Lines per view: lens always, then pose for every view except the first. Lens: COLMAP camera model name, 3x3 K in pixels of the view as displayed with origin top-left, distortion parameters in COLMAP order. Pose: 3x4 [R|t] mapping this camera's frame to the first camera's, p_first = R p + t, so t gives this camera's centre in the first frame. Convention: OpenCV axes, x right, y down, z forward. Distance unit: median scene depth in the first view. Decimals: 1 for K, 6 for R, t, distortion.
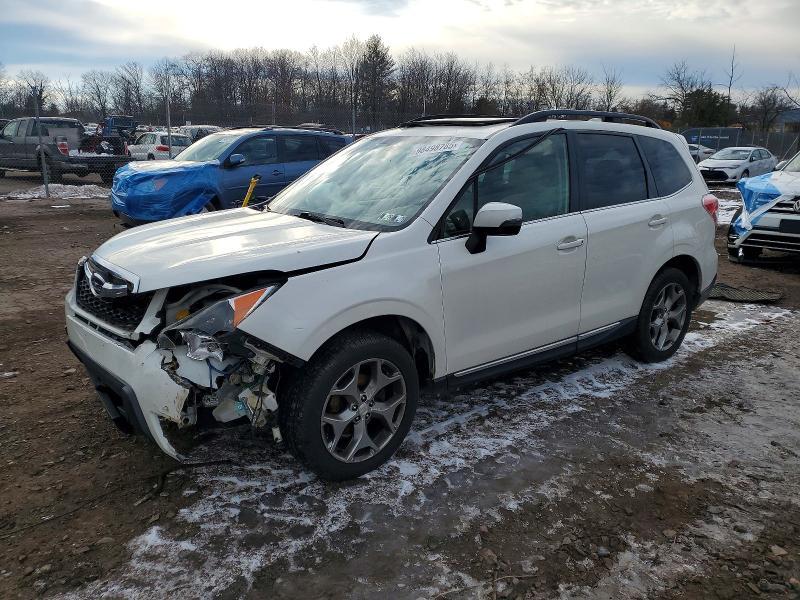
lens RADIAL K [[620.8, 0, 399.9], [0, 620.8, 299.4], [0, 0, 1]] dist [0.007294, 0.001850]
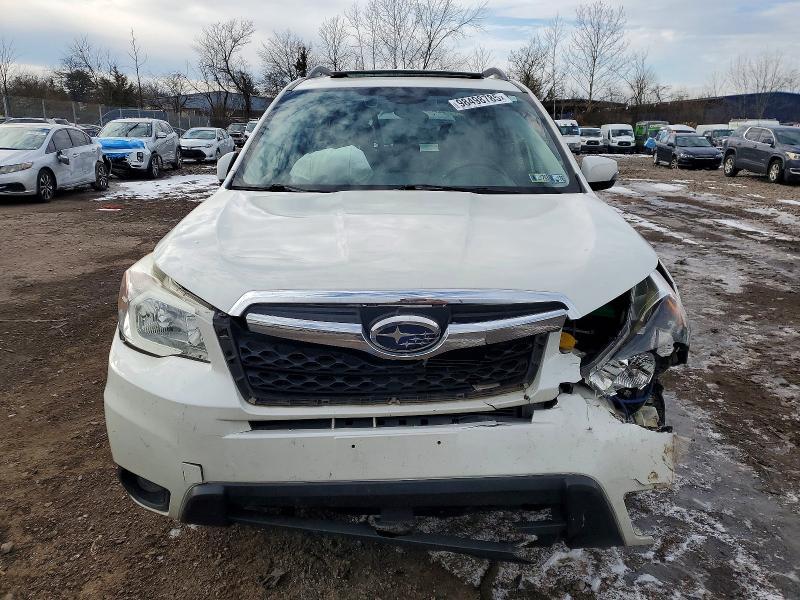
lens RADIAL K [[620.8, 0, 400.0], [0, 620.8, 300.8], [0, 0, 1]] dist [0.007294, 0.001850]
pose [[0.620319, -0.203415, 0.757514, -0.852000], [0.183381, 0.976631, 0.112085, -0.104153], [-0.762611, 0.069385, 0.643125, 0.662404]]
